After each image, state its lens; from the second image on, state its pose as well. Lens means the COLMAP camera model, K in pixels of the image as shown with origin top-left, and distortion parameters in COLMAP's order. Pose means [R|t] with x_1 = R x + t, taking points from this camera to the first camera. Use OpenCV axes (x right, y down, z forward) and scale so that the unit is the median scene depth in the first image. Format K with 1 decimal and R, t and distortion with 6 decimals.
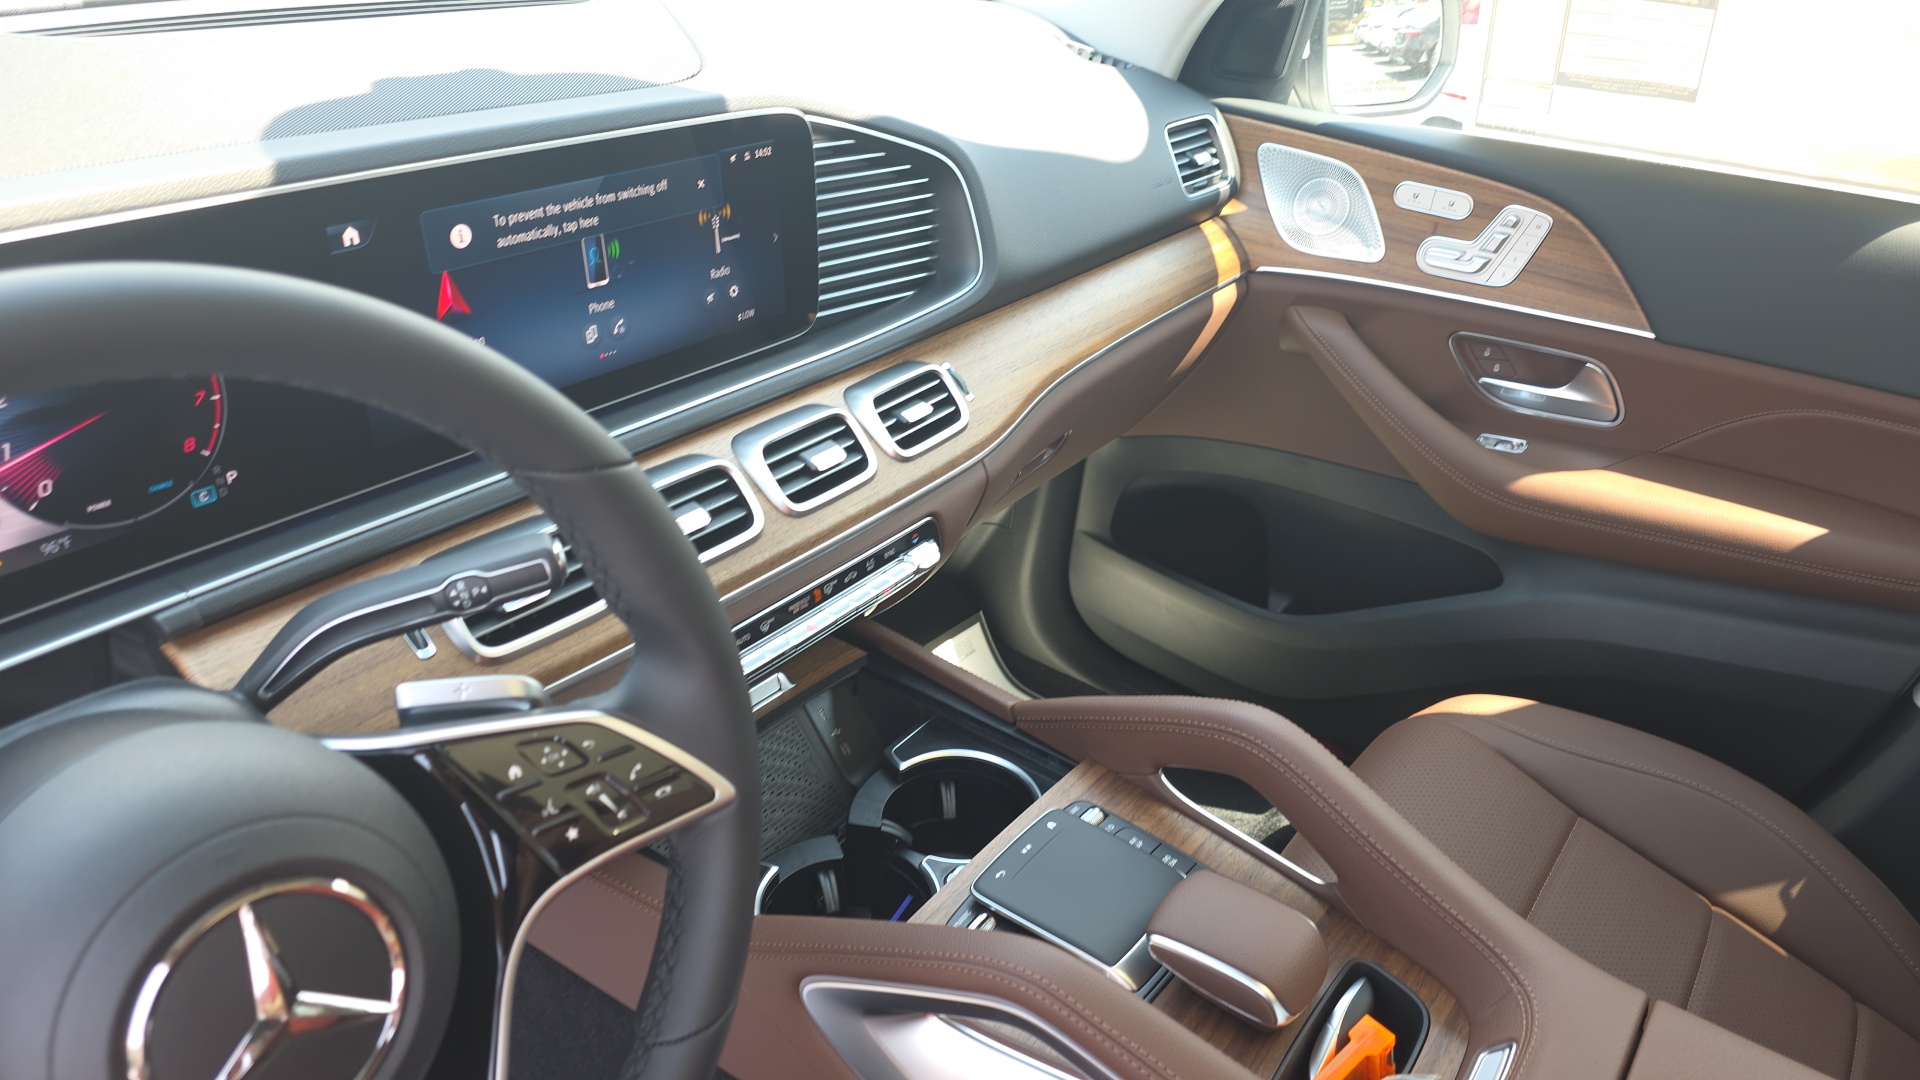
lens RADIAL K [[1307.2, 0, 971.9], [0, 1307.2, 513.0], [0, 0, 1]] dist [0.048441, -0.053773]
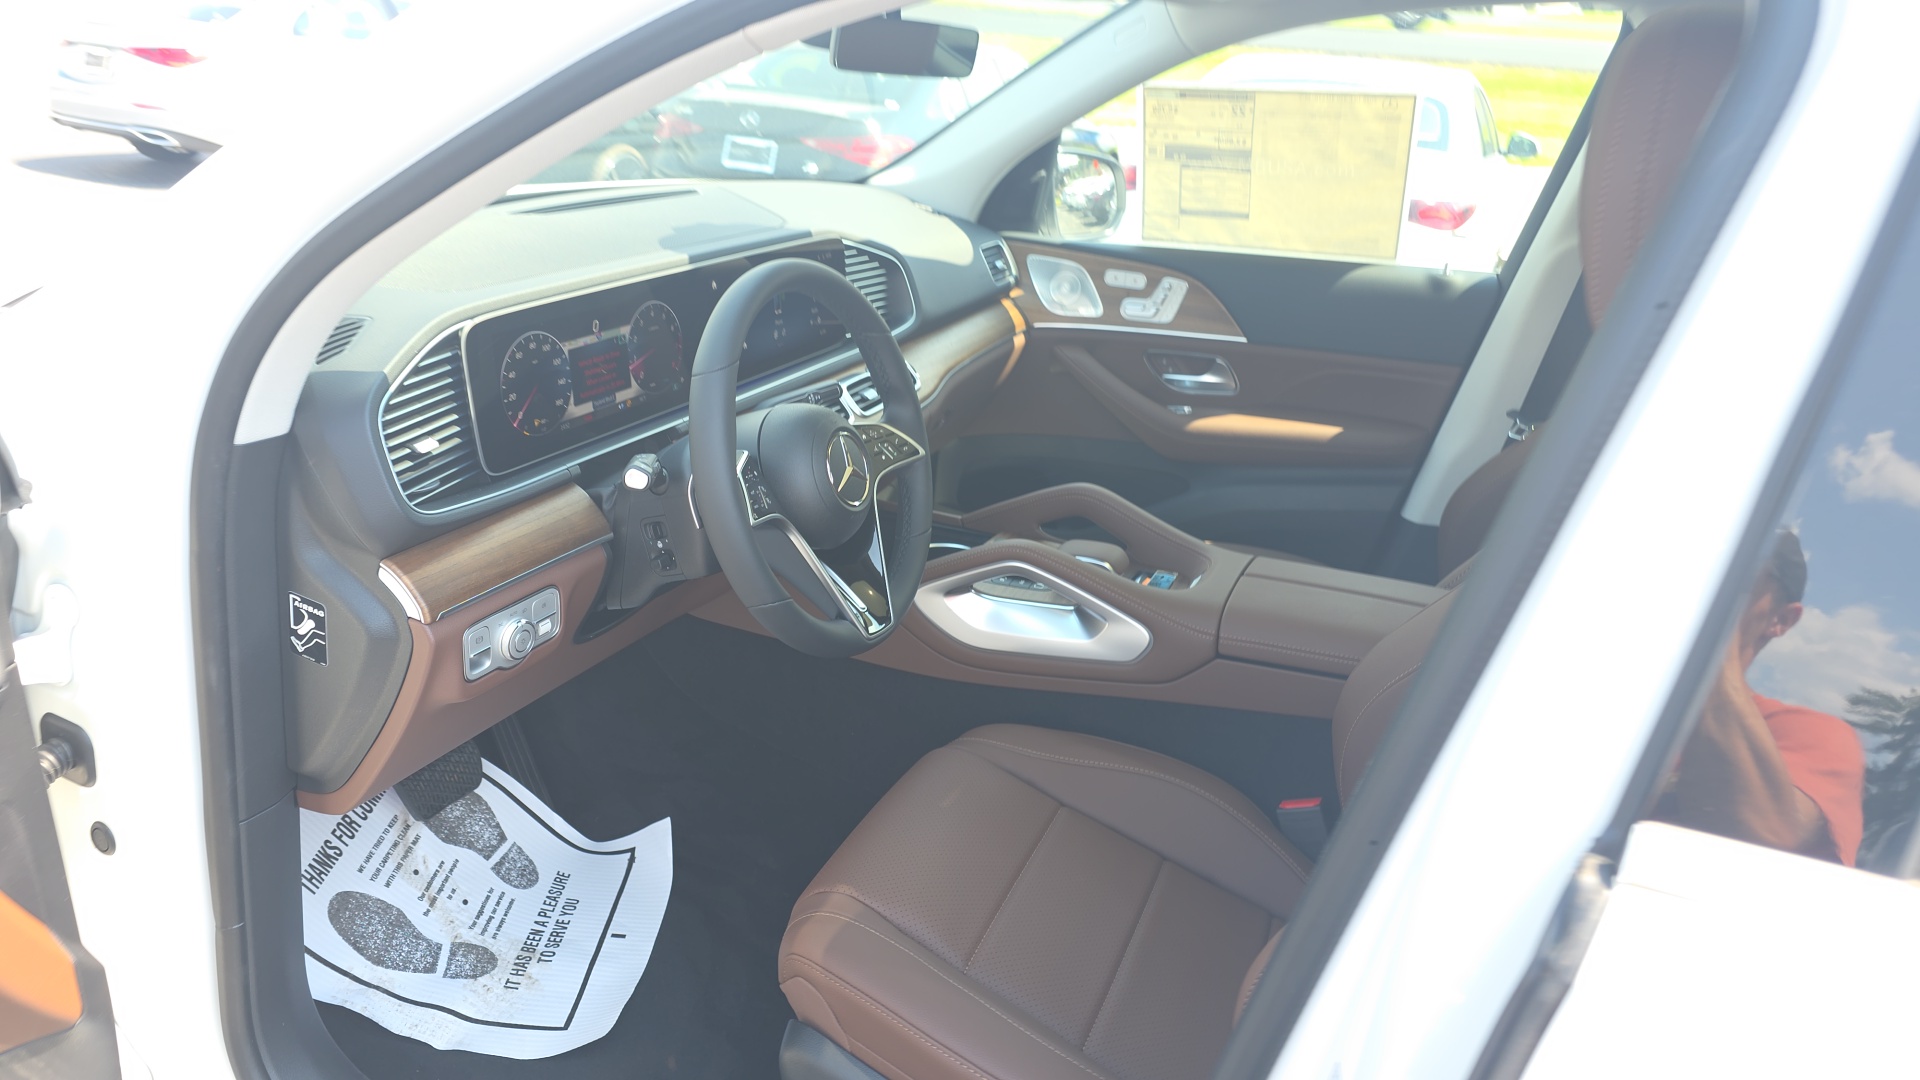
lens RADIAL K [[1307.2, 0, 892.6], [0, 1307.2, 502.4], [0, 0, 1]] dist [0.048441, -0.053773]
pose [[0.984283, -0.079699, 0.157589, -0.409041], [0.100259, 0.986805, -0.127141, 0.390726], [-0.145377, 0.140943, 0.979286, -1.011444]]
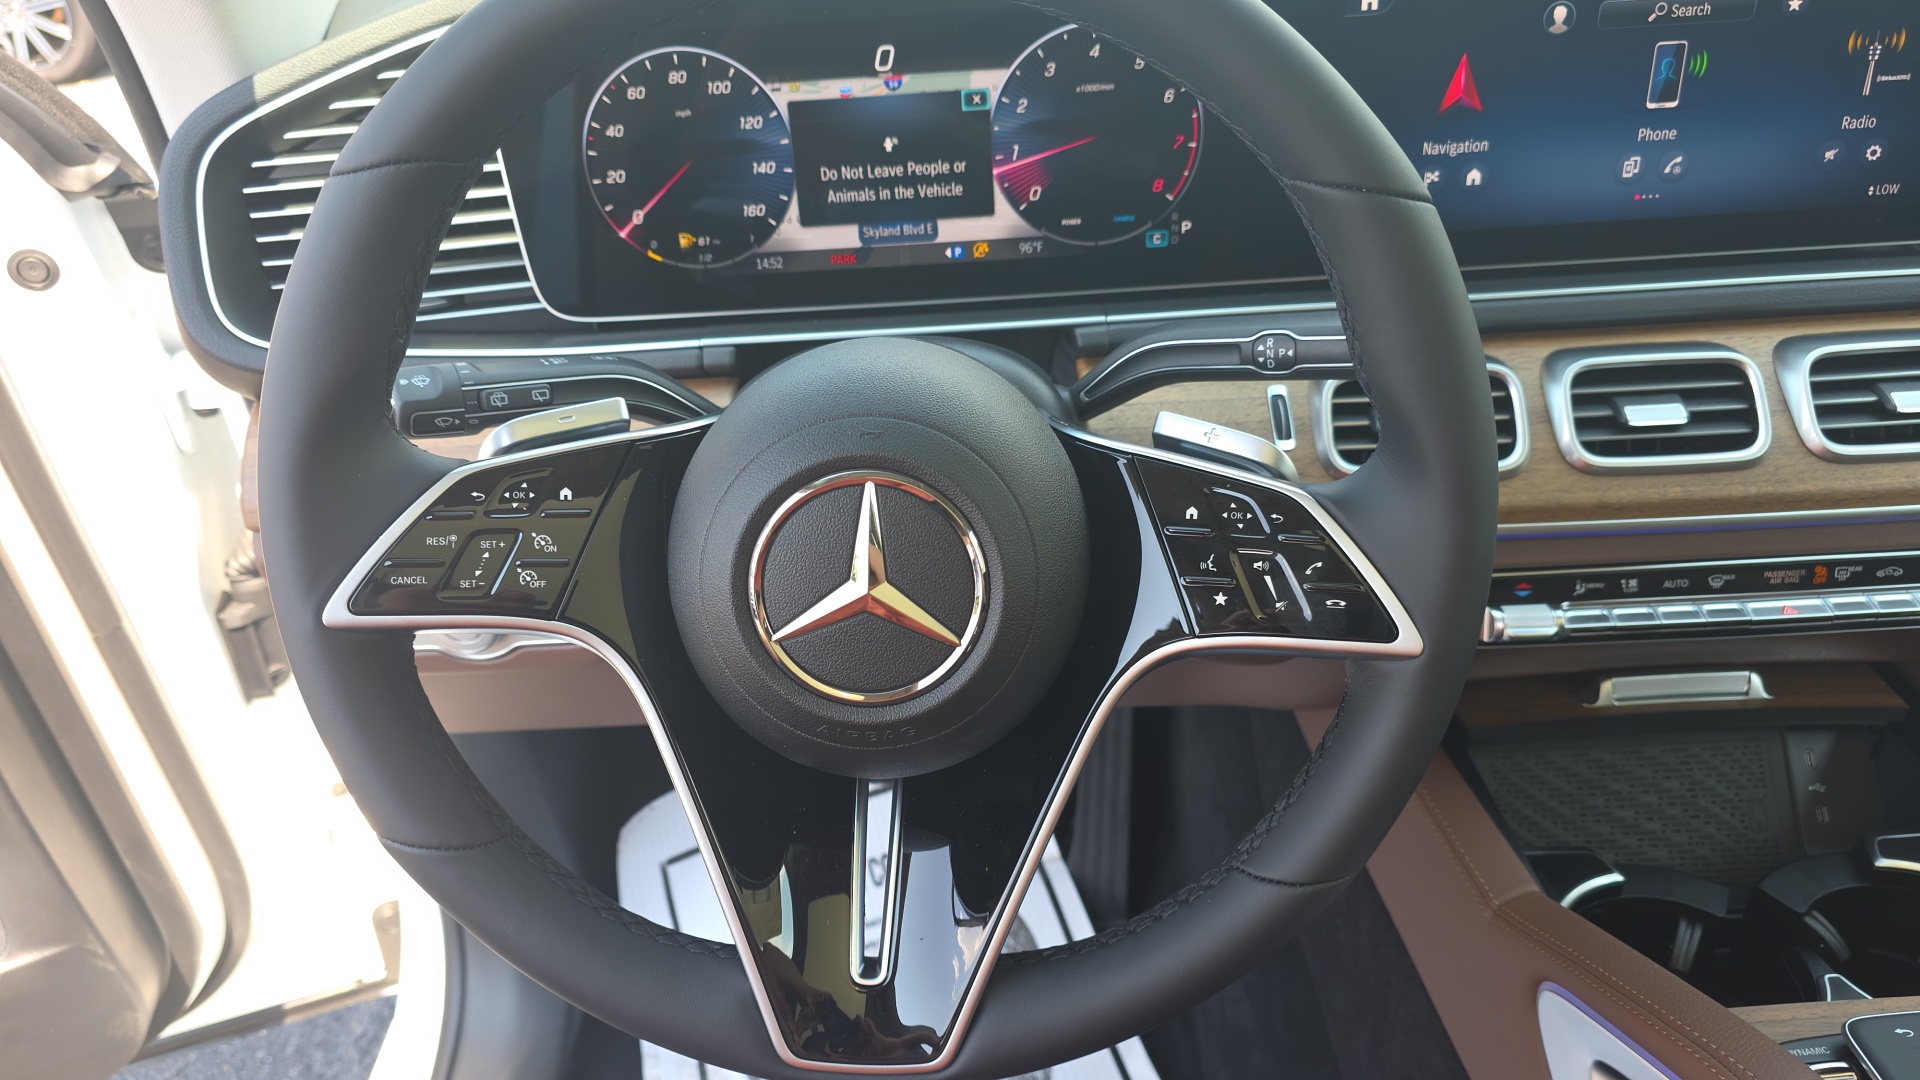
lens RADIAL K [[1307.2, 0, 948.5], [0, 1307.2, 552.5], [0, 0, 1]] dist [0.048441, -0.053773]
pose [[0.588952, 0.326966, -0.739073, 0.130283], [-0.292296, 0.938775, 0.182389, 0.056718], [0.753458, 0.108609, 0.648464, 0.148280]]
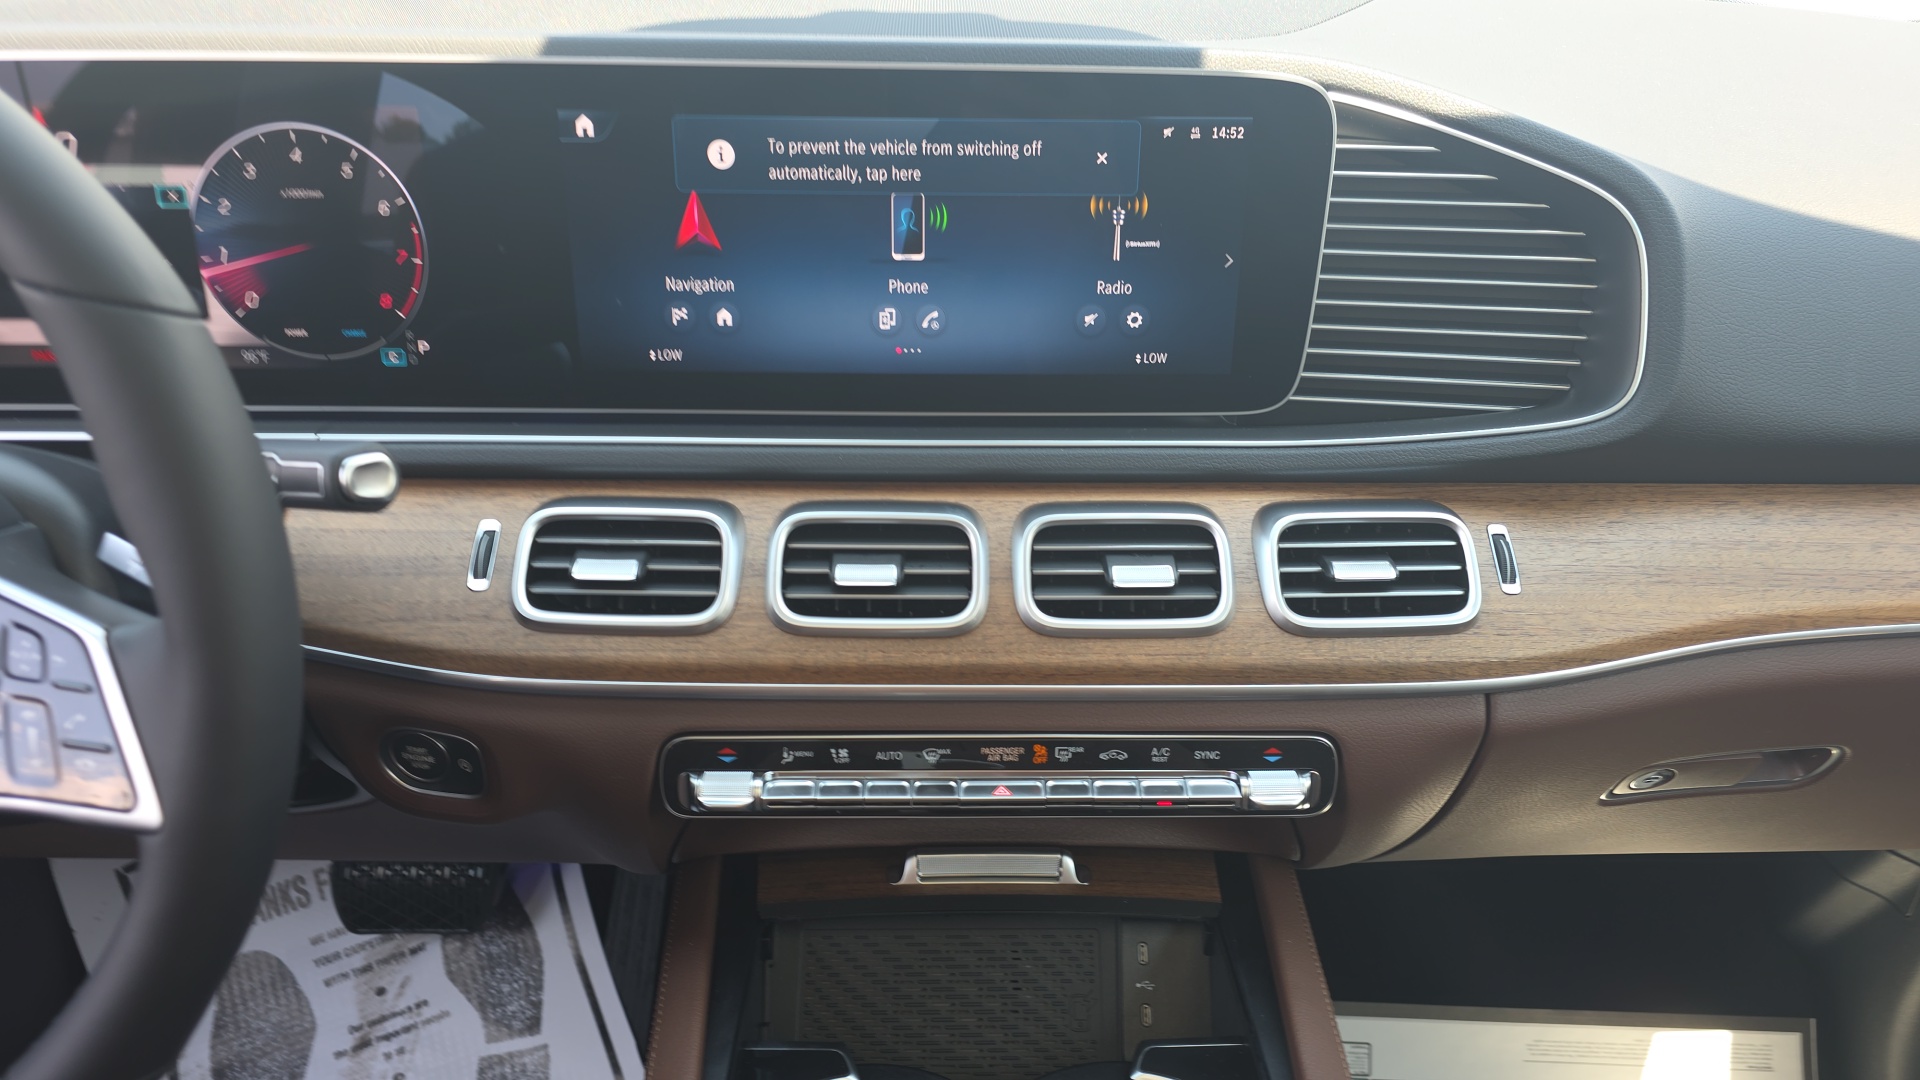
lens RADIAL K [[1307.2, 0, 949.6], [0, 1307.2, 556.6], [0, 0, 1]] dist [0.048441, -0.053773]
pose [[0.608182, 0.287013, -0.740094, 0.315873], [-0.350540, 0.933620, 0.074002, -0.064723], [0.712206, 0.214425, 0.668419, 0.465973]]
